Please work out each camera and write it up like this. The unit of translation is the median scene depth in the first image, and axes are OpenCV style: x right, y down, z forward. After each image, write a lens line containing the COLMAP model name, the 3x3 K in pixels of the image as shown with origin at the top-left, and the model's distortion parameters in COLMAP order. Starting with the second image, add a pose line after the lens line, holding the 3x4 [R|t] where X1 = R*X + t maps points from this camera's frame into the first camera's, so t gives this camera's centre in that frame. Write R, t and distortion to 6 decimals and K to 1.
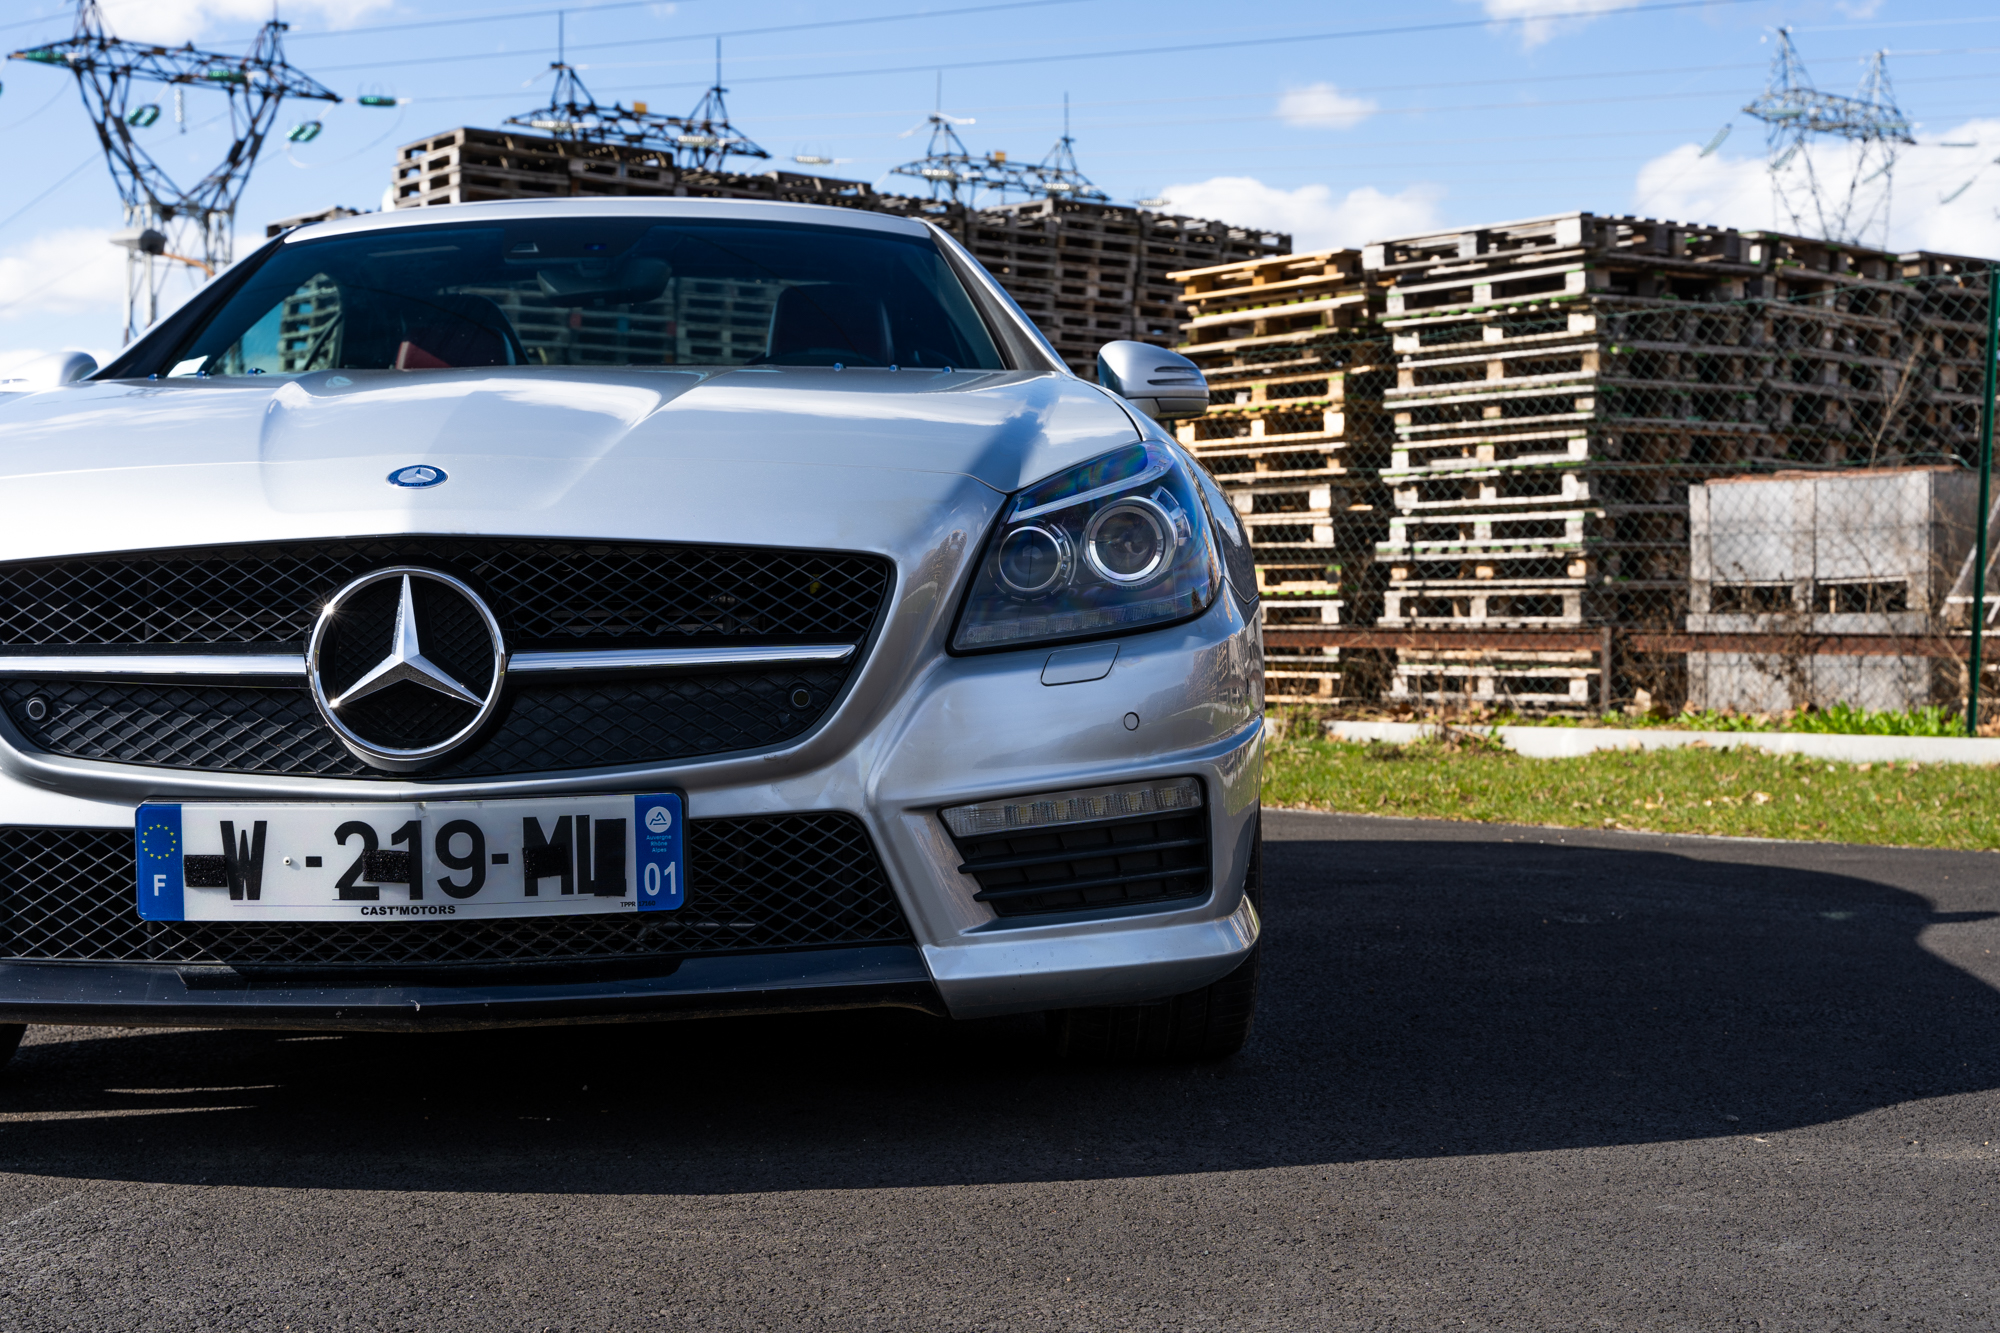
lens RADIAL K [[2864.1, 0, 987.2], [0, 2864.1, 683.8], [0, 0, 1]] dist [-0.006907, 0.000000]
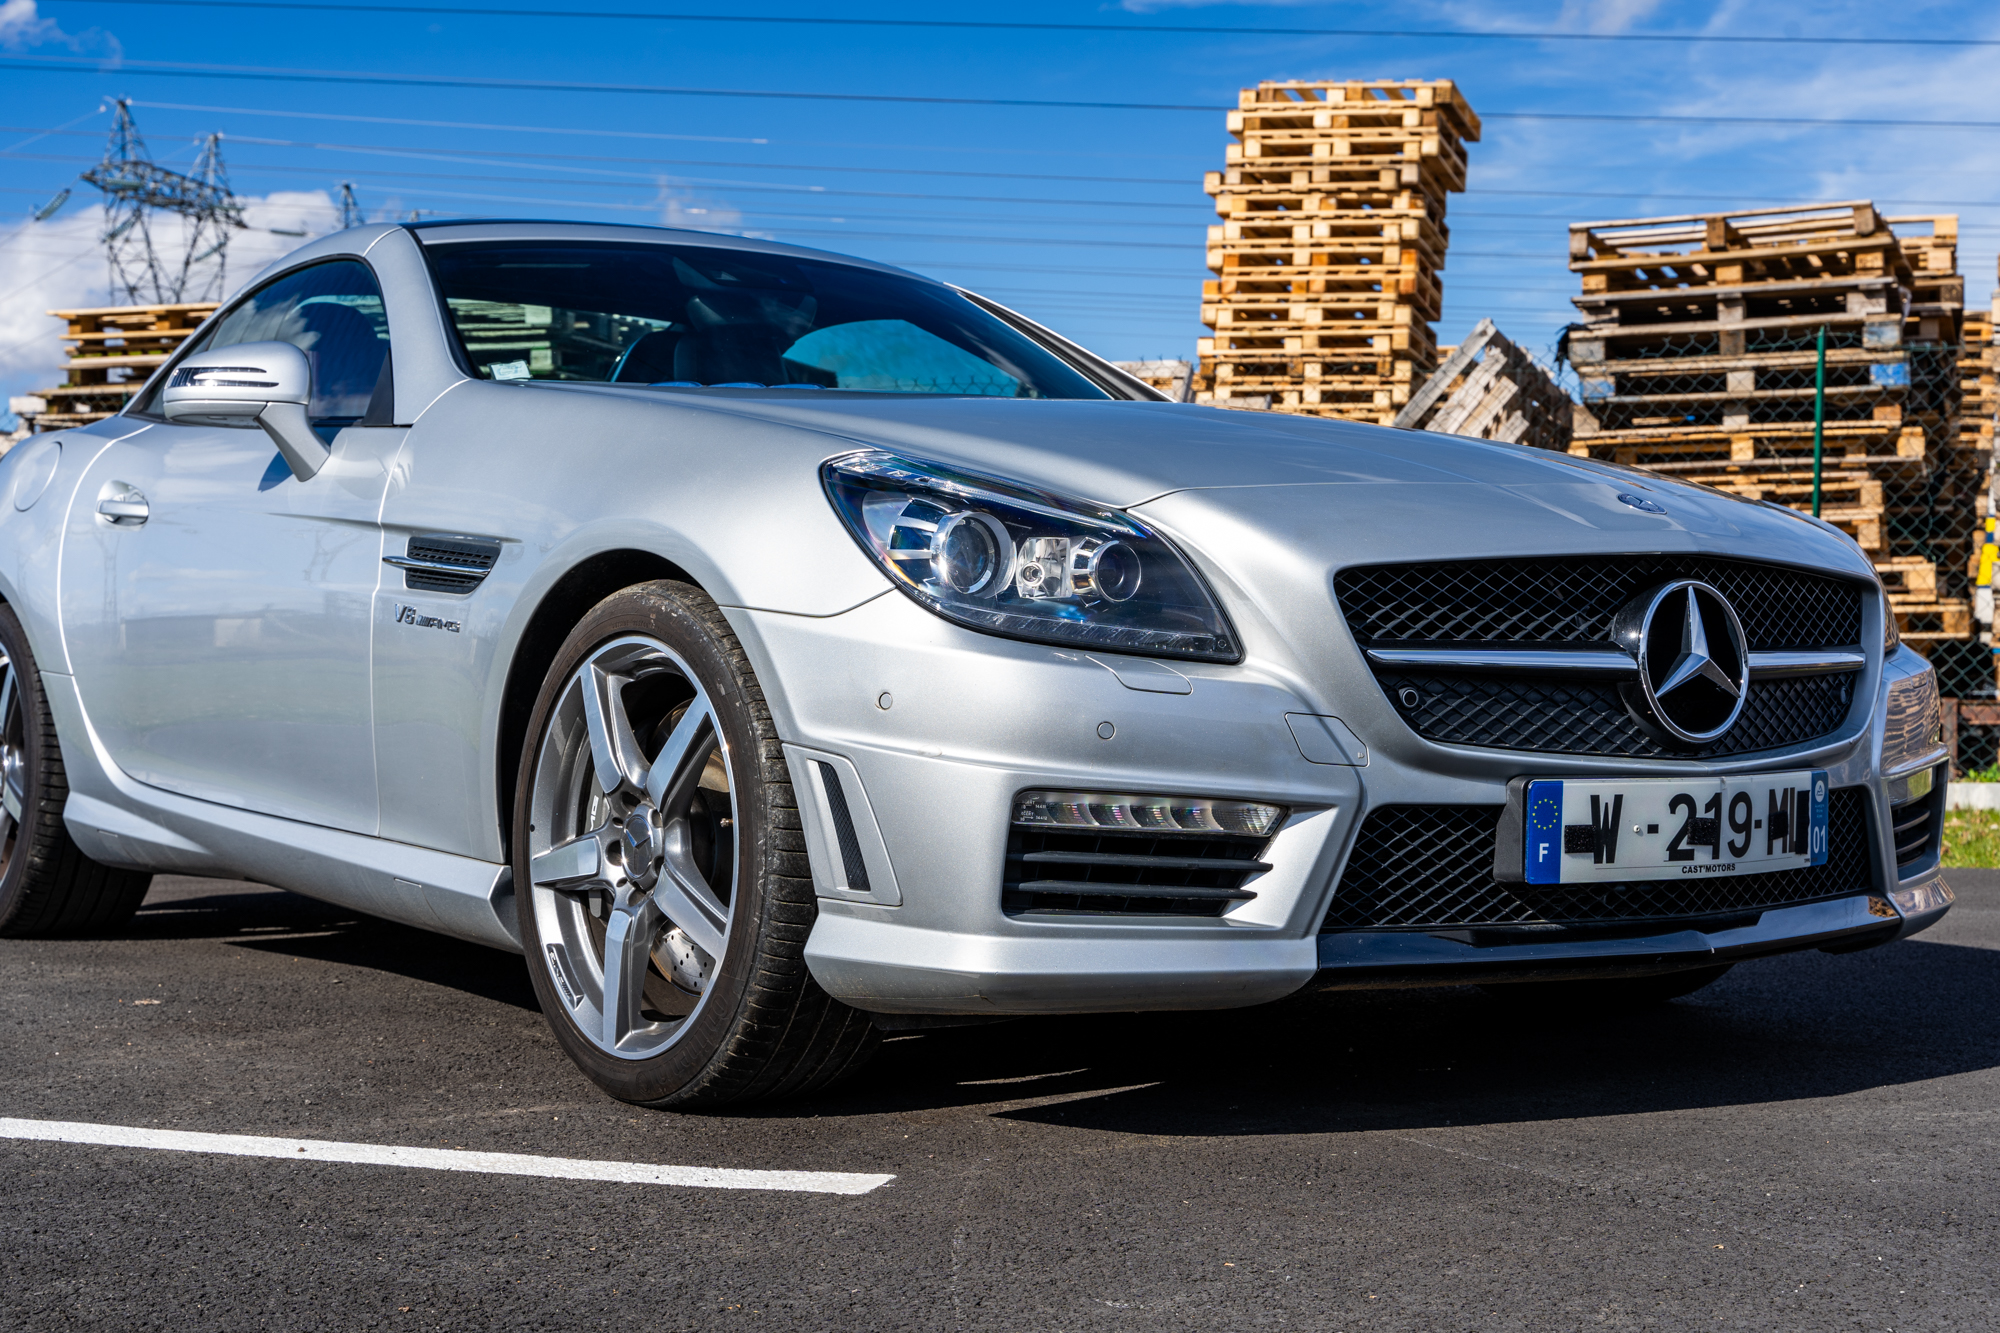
lens RADIAL K [[2864.1, 0, 982.3], [0, 2864.1, 648.5], [0, 0, 1]] dist [-0.006907, 0.000000]
pose [[0.833371, 0.018797, 0.552395, -0.427017], [0.001843, 0.999321, -0.036787, 0.011935], [-0.552711, 0.031675, 0.832771, 0.067172]]
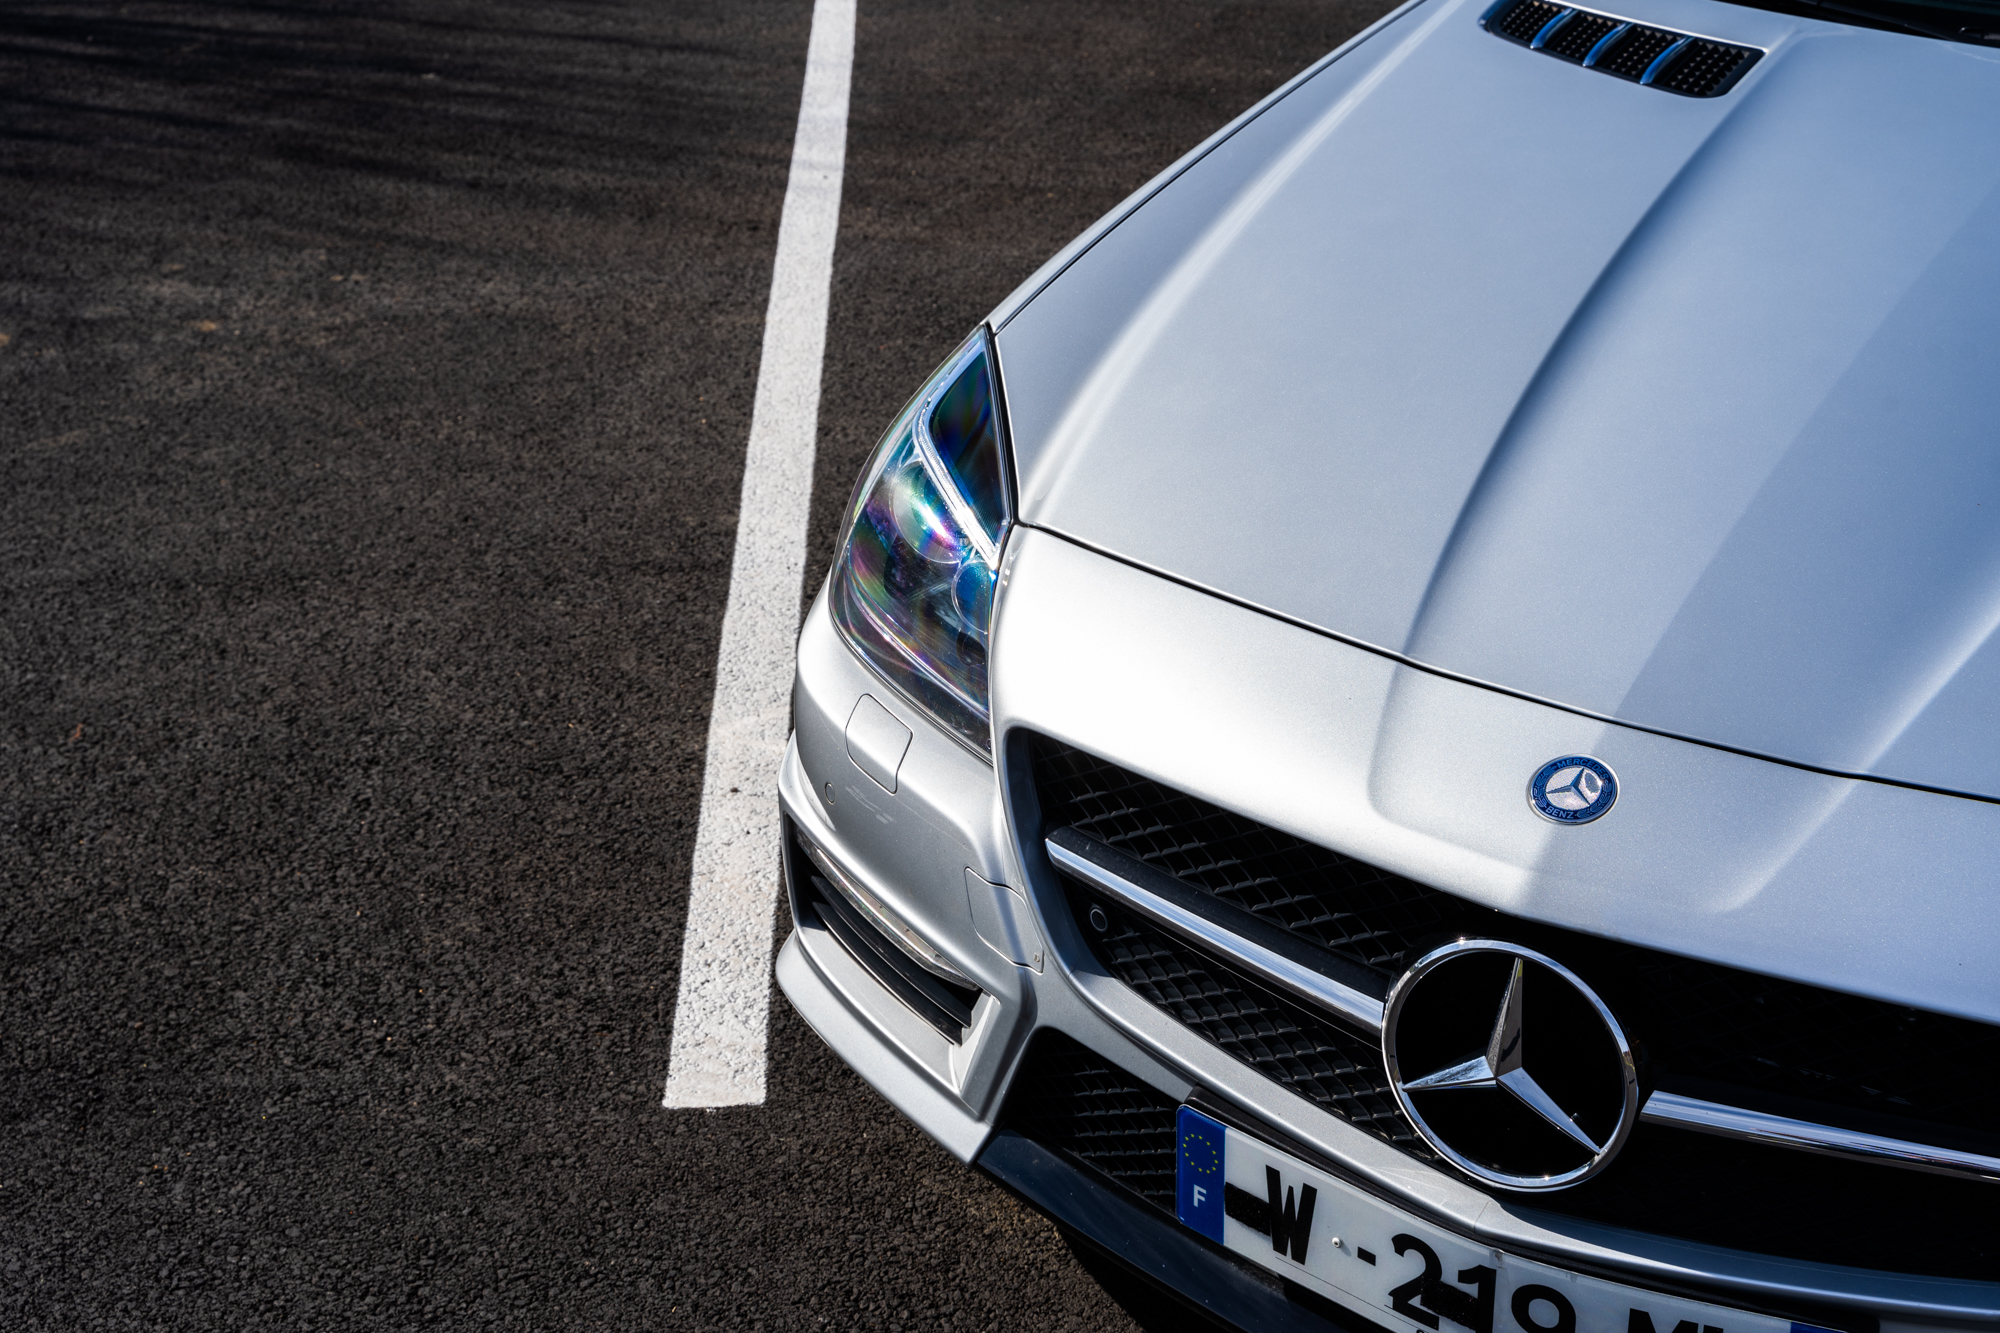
lens RADIAL K [[2864.1, 0, 998.1], [0, 2864.1, 658.9], [0, 0, 1]] dist [-0.006907, 0.000000]
pose [[0.811271, 0.258856, -0.524244, 0.016656], [-0.015440, 0.905823, 0.423375, -0.154718], [0.584466, -0.335378, 0.738865, 0.166530]]
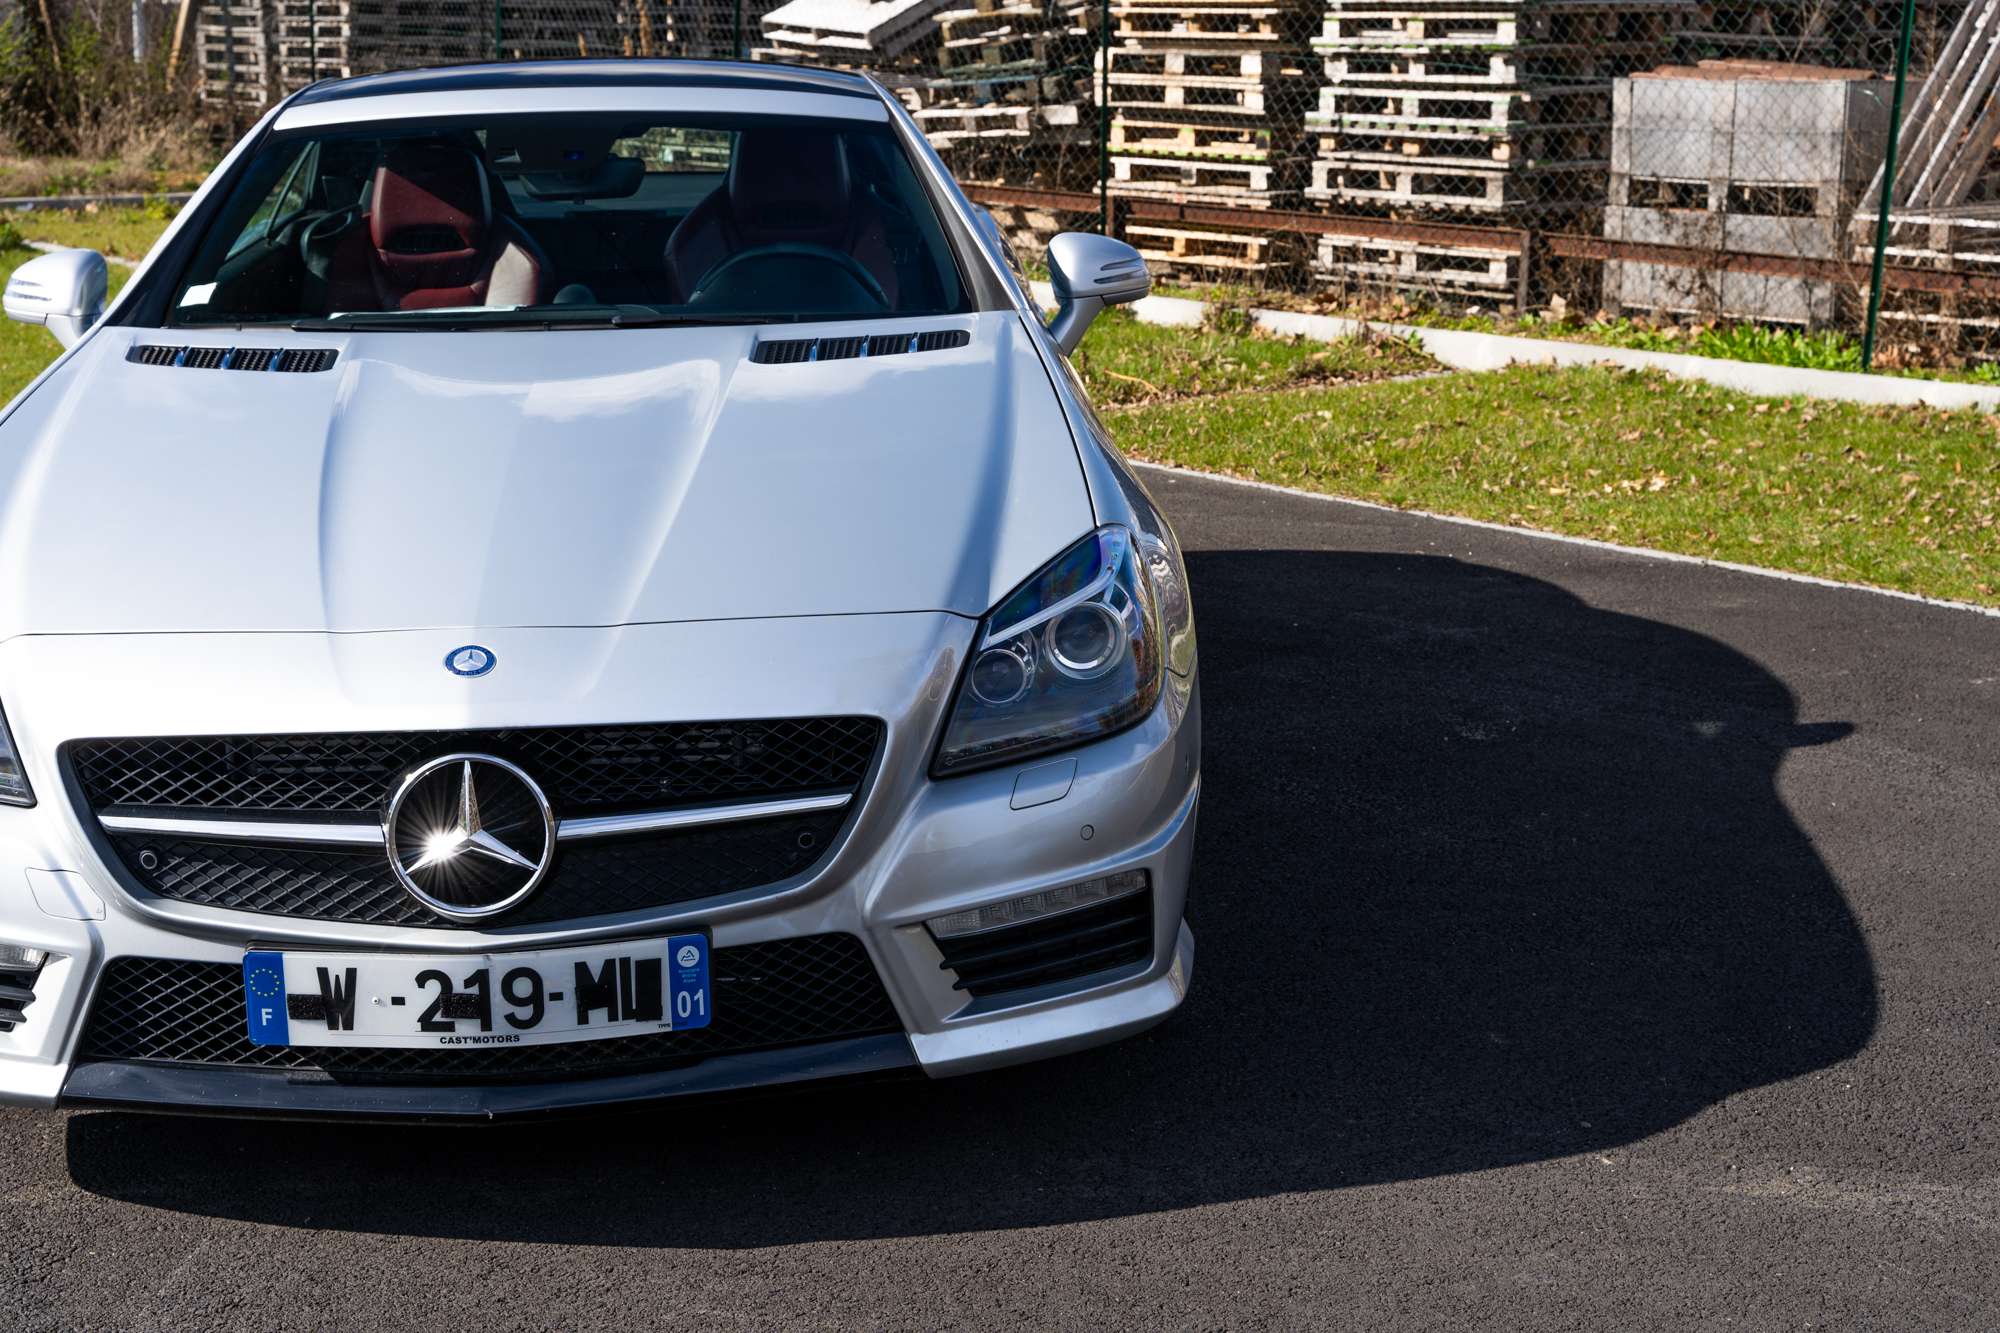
lens RADIAL K [[2864.1, 0, 994.2], [0, 2864.1, 676.9], [0, 0, 1]] dist [-0.006907, 0.000000]
pose [[0.999558, -0.004171, 0.029445, -0.008958], [-0.002176, 0.977205, 0.212287, -0.123114], [-0.029659, -0.212258, 0.976764, -0.051656]]
